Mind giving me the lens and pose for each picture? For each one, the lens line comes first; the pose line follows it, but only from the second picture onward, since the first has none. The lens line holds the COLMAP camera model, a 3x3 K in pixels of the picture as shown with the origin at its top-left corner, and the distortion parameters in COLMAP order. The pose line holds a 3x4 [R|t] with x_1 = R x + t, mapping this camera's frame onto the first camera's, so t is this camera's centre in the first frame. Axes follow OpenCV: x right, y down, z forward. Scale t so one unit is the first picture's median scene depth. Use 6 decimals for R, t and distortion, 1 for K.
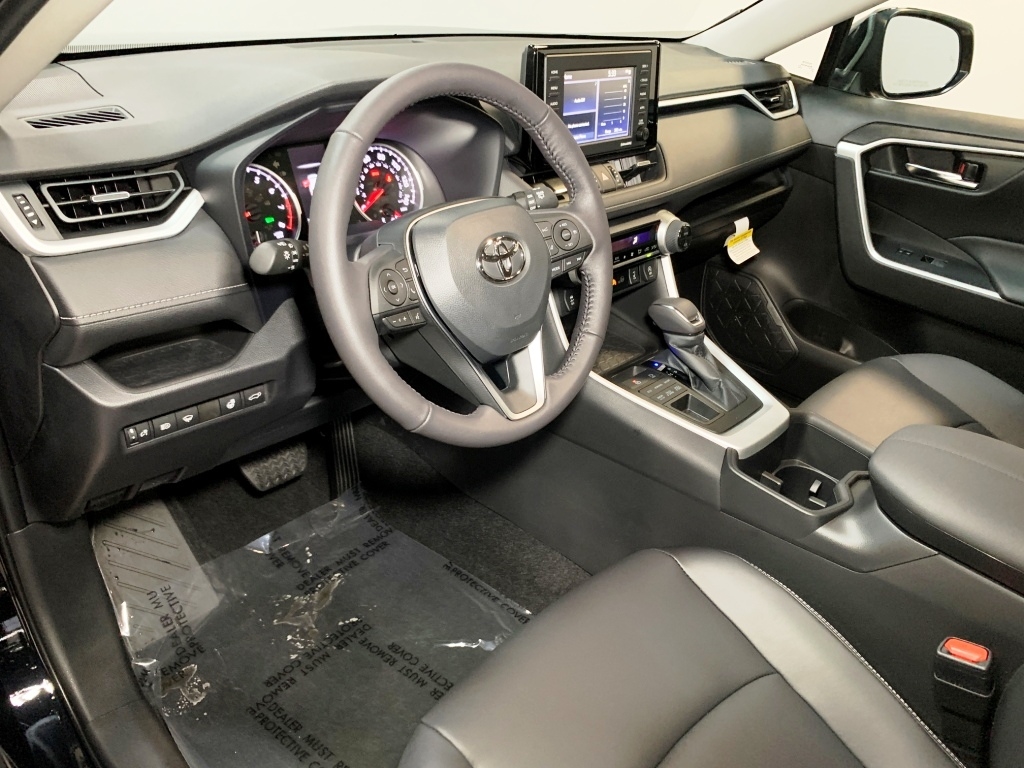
lens RADIAL K [[784.0, 0, 510.3], [0, 784.0, 383.6], [0, 0, 1]] dist [0.015994, -0.003117]
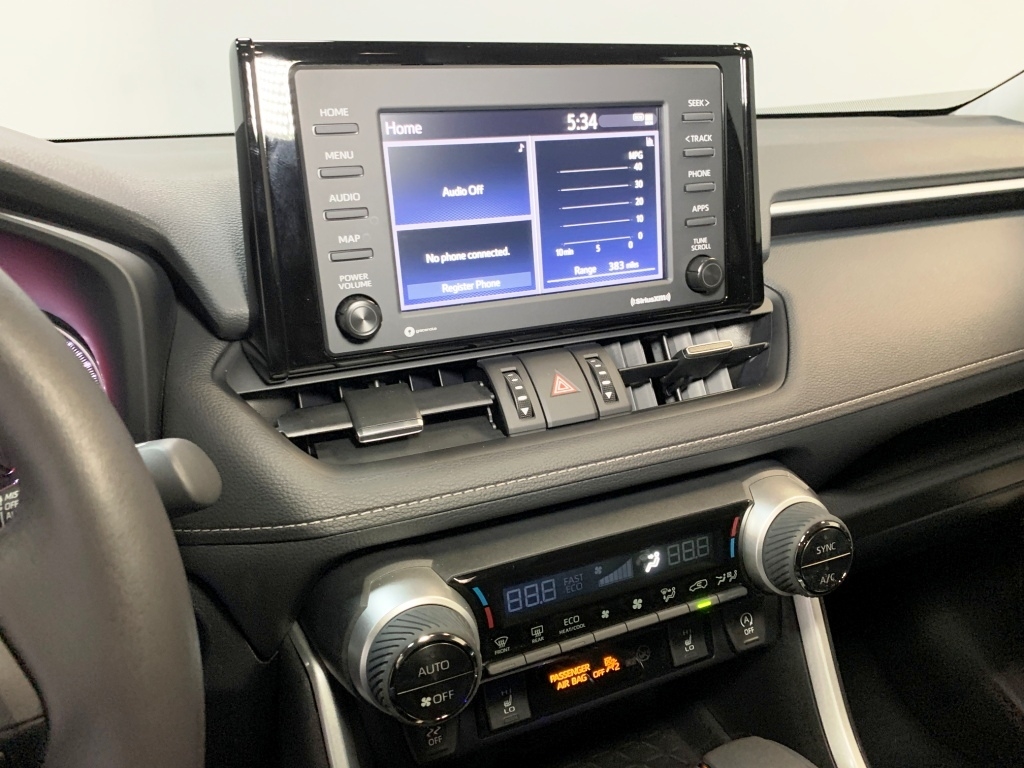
lens RADIAL K [[784.0, 0, 513.9], [0, 784.0, 383.5], [0, 0, 1]] dist [0.015994, -0.003117]
pose [[0.914321, 0.006952, -0.404931, 0.242712], [-0.089095, 0.978811, -0.184368, -0.189594], [0.395069, 0.204649, 0.895567, 0.643032]]
